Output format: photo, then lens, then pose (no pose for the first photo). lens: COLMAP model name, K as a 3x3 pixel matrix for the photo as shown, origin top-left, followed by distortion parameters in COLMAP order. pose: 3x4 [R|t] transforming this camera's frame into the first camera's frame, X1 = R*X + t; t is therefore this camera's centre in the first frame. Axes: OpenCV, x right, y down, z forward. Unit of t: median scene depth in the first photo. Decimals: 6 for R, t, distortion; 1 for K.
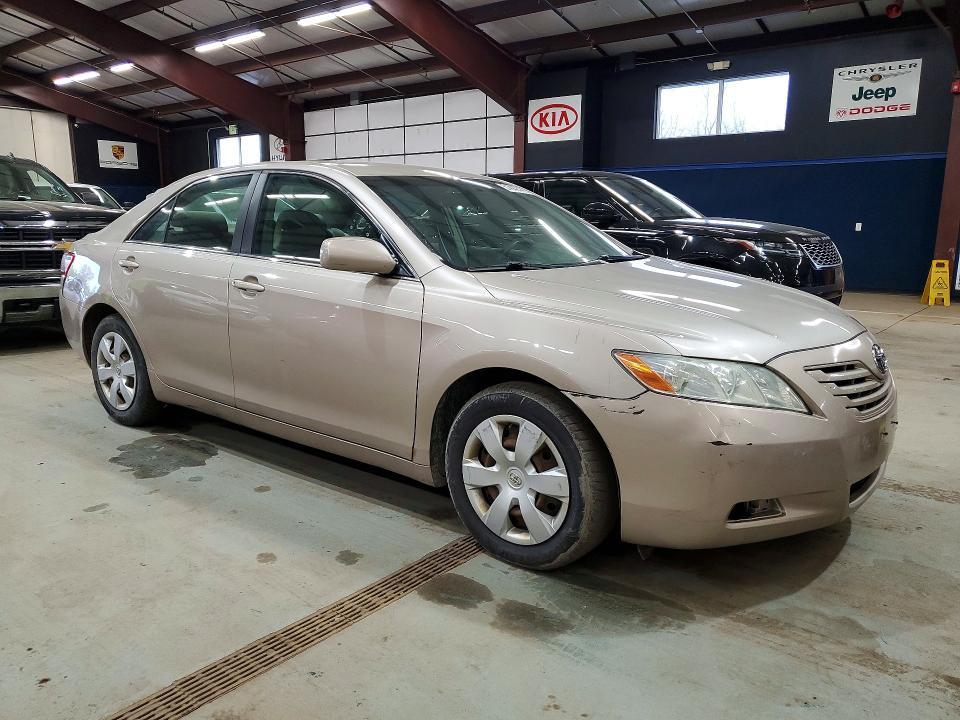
lens RADIAL K [[726.7, 0, 480.0], [0, 726.7, 360.0], [0, 0, 1]] dist [0.027579, -0.011000]
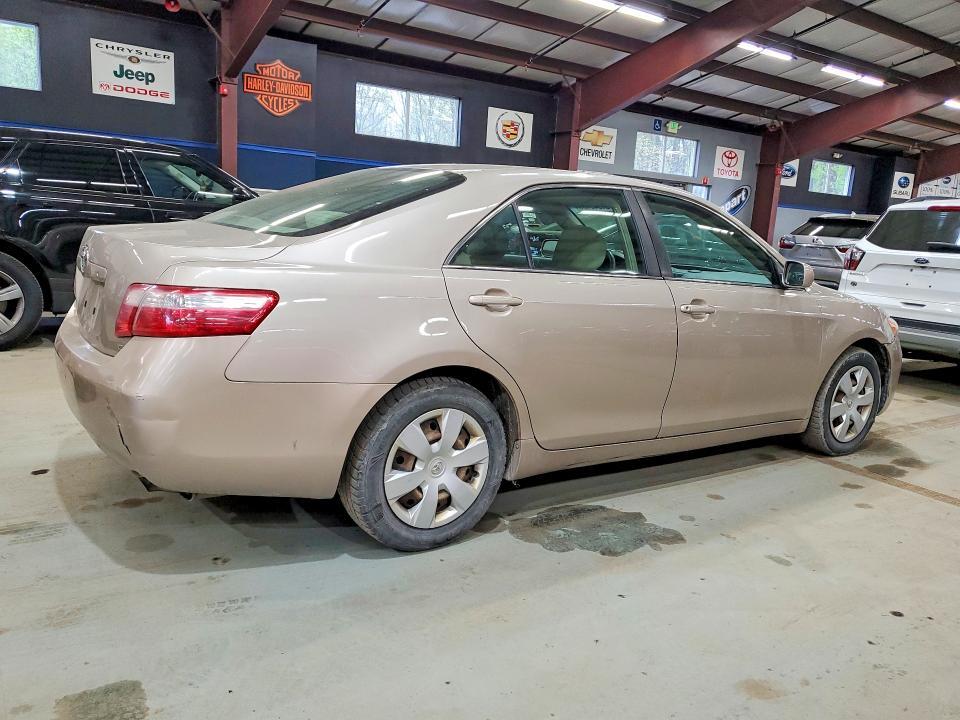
lens RADIAL K [[731.0, 0, 480.0], [0, 731.0, 360.0], [0, 0, 1]] dist [-0.007016, -0.001679]
pose [[0.291195, -0.159145, 0.943334, -1.133749], [0.113441, 0.984853, 0.131132, -0.158440], [-0.949914, 0.068828, 0.304838, 0.835629]]
